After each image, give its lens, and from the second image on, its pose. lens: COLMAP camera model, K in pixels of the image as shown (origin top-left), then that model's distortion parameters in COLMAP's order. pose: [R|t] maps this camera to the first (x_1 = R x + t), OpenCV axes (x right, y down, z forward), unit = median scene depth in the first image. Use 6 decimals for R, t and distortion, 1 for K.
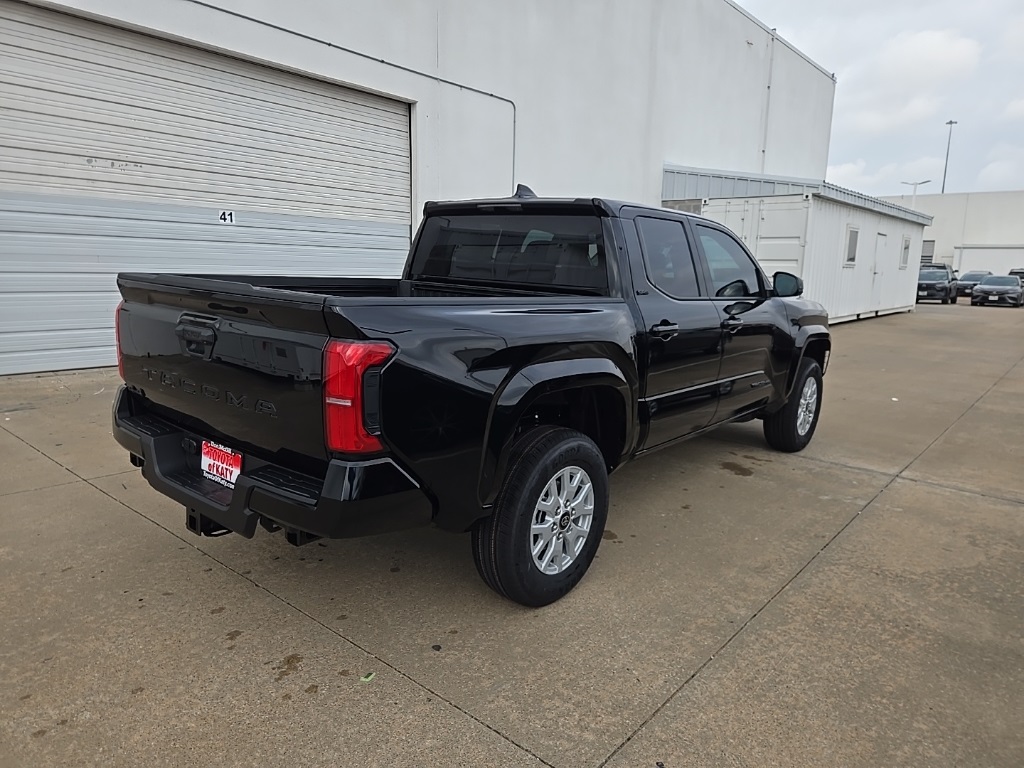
lens RADIAL K [[682.1, 0, 514.2], [0, 682.1, 387.7], [0, 0, 1]] dist [0.060971, -0.044985]
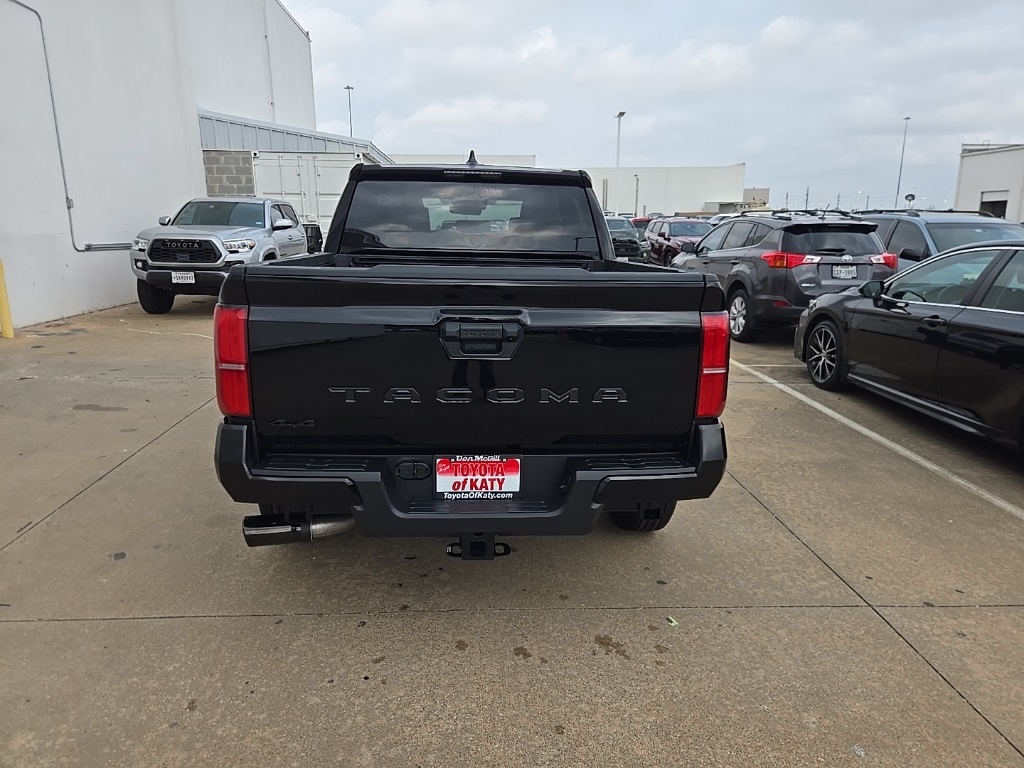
lens RADIAL K [[680.6, 0, 507.7], [0, 680.6, 385.0], [0, 0, 1]] dist [0.063994, -0.042942]
pose [[0.727228, -0.180650, 0.662197, -0.547338], [0.139076, 0.983515, 0.115572, -0.057607], [-0.672158, 0.008048, 0.740364, 0.189237]]
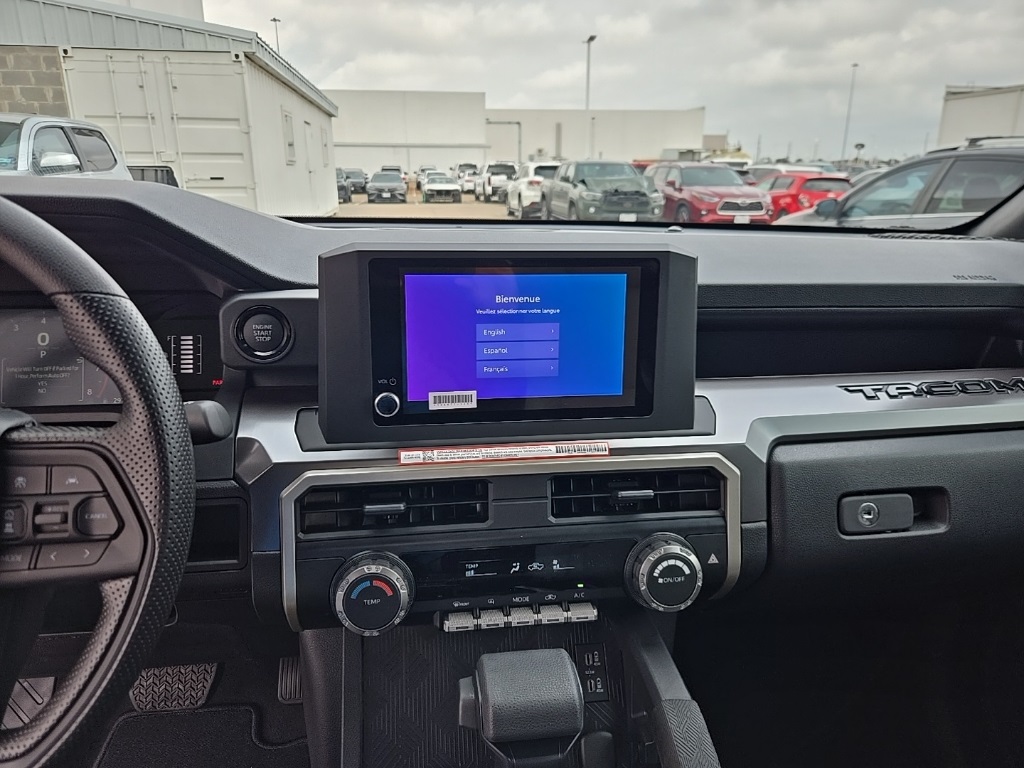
lens RADIAL K [[698.3, 0, 512.7], [0, 698.3, 378.1], [0, 0, 1]] dist [0.054302, -0.048080]
pose [[0.669188, -0.231180, 0.706217, 0.131474], [0.146040, 0.972756, 0.180049, -0.172606], [-0.728601, -0.017350, 0.684719, 1.006373]]
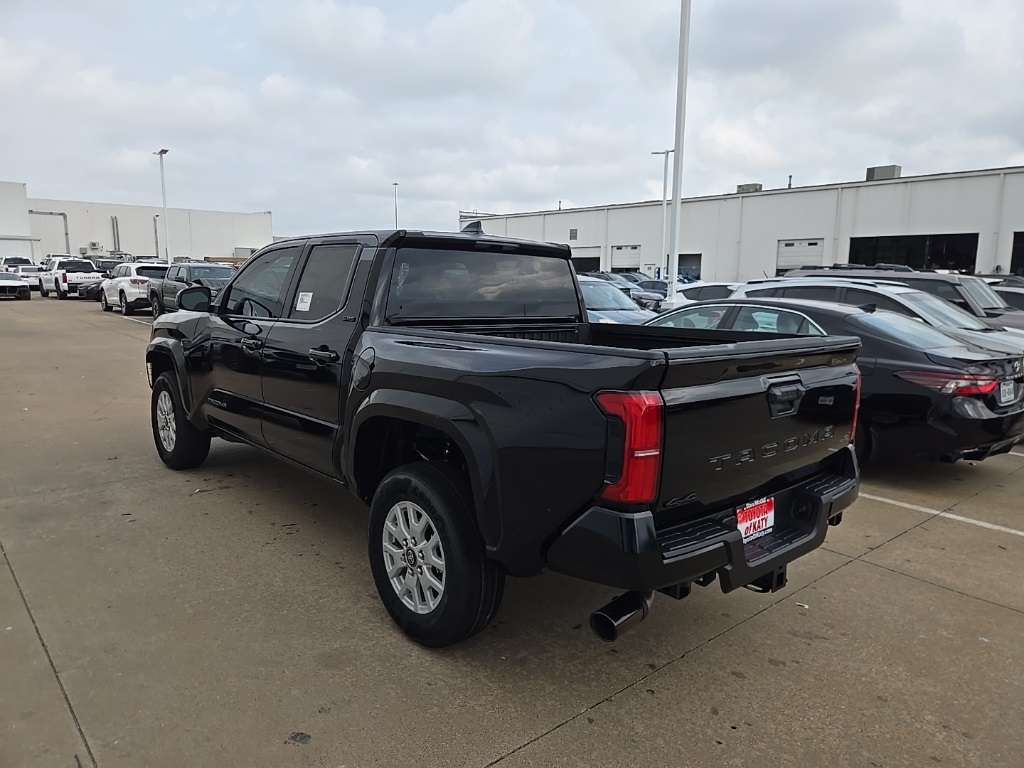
lens RADIAL K [[685.7, 0, 511.3], [0, 685.7, 399.2], [0, 0, 1]] dist [0.072675, -0.056595]
pose [[0.151272, -0.199088, 0.968236, -0.819821], [0.164959, 0.970857, 0.173854, -0.169910], [-0.974631, 0.133420, 0.179705, 0.656451]]
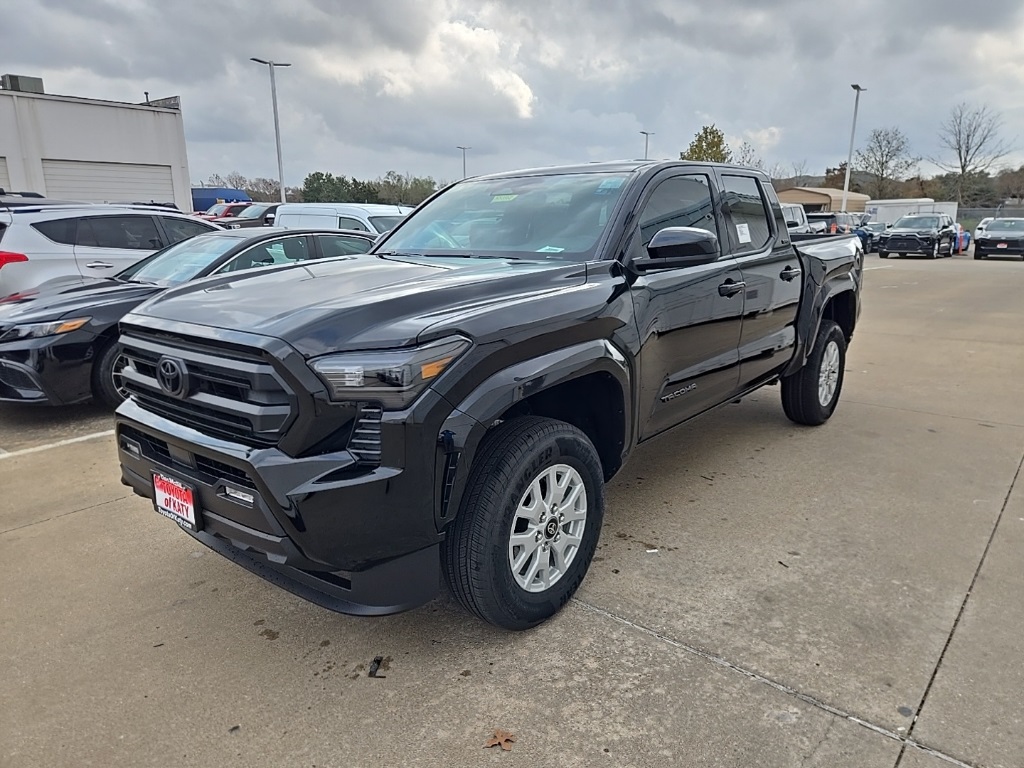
lens RADIAL K [[690.9, 0, 510.7], [0, 690.9, 389.9], [0, 0, 1]] dist [0.069949, -0.058593]
pose [[-0.999622, -0.027436, -0.002016, 0.229809], [-0.025783, 0.908825, 0.416381, -0.351021], [-0.009591, 0.416276, -0.909188, 1.866285]]
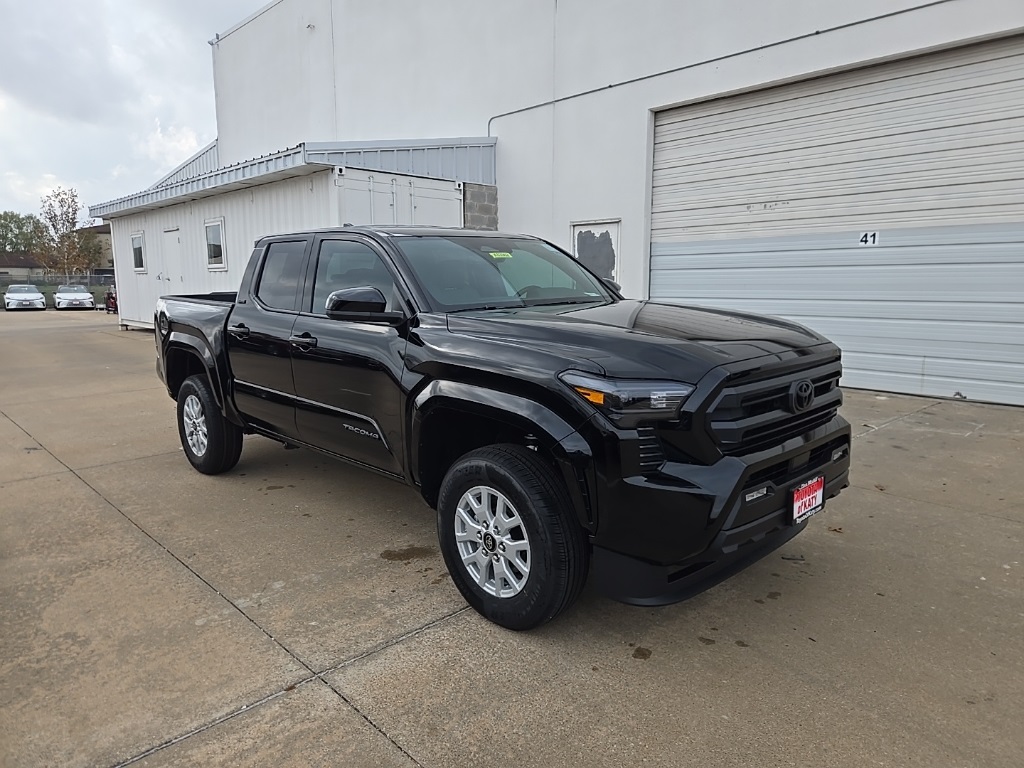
lens RADIAL K [[680.6, 0, 507.7], [0, 680.6, 385.0], [0, 0, 1]] dist [0.063994, -0.042942]
pose [[-0.118905, 0.125797, -0.984904, 1.082416], [-0.178241, 0.973124, 0.145811, -0.197045], [0.976776, 0.192888, -0.093287, 1.218157]]
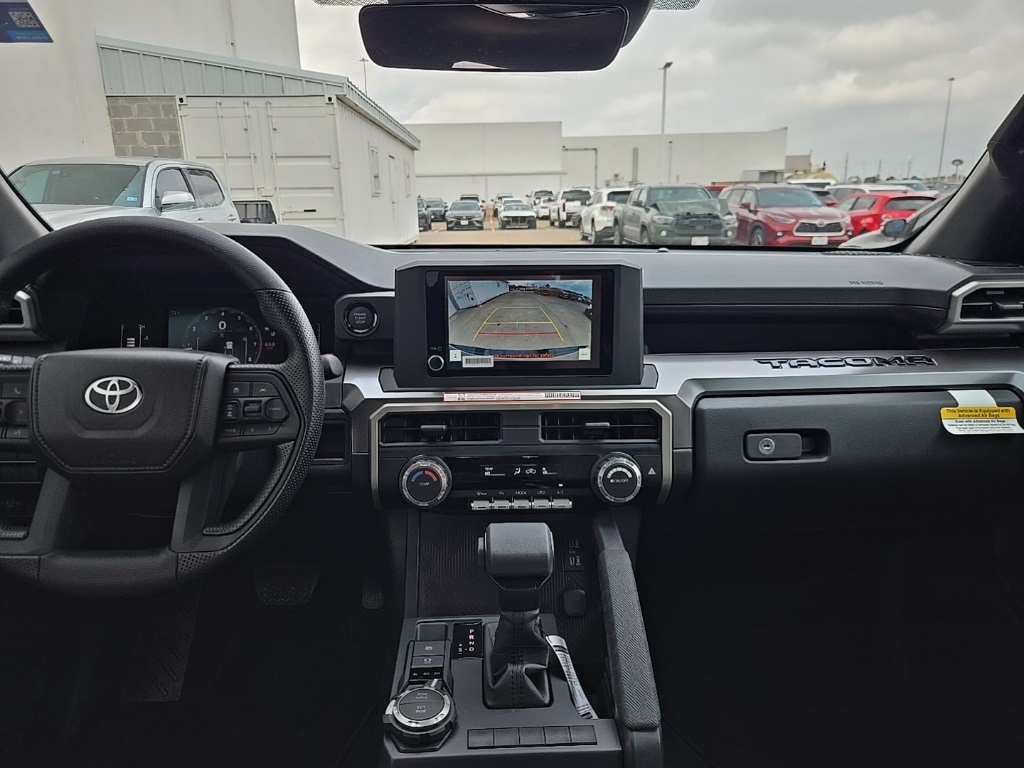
lens RADIAL K [[696.0, 0, 509.9], [0, 696.0, 379.1], [0, 0, 1]] dist [0.055795, -0.047315]
pose [[0.745741, -0.202772, 0.634629, 0.095519], [0.153857, 0.979226, 0.132080, -0.167277], [-0.648227, -0.000855, 0.761447, 0.948117]]
